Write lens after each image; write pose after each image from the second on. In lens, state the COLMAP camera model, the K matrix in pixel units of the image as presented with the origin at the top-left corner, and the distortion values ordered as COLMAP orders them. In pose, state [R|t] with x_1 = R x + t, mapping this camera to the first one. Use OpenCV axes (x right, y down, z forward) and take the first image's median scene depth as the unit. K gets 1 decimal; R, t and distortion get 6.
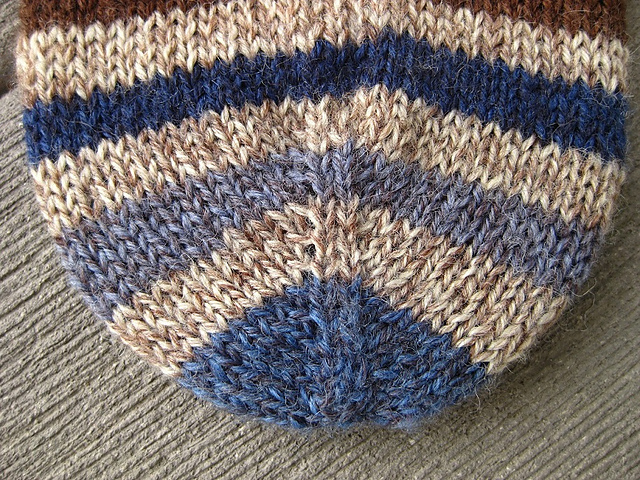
lens RADIAL K [[663.0, 0, 314.7], [0, 663.0, 240.1], [0, 0, 1]] dist [-0.176753, 0.127065]
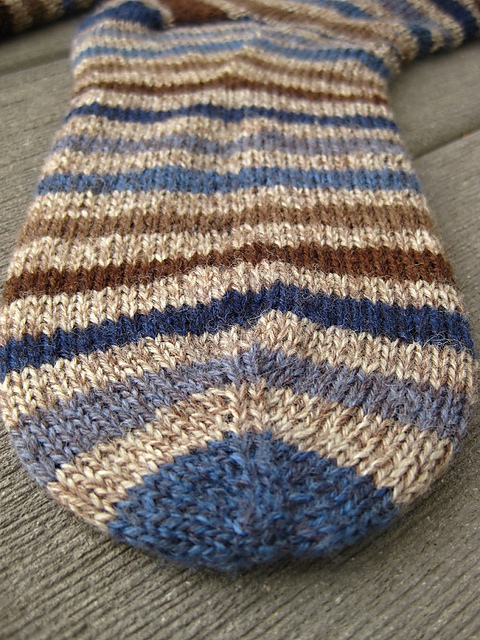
lens RADIAL K [[663.0, 0, 240.0], [0, 663.0, 320.0], [0, 0, 1]] dist [-0.176753, 0.127065]
pose [[0.998662, -0.040422, 0.032238, -0.016426], [0.051702, 0.785791, -0.616327, 0.596910], [-0.000420, 0.617170, 0.786830, -0.048017]]
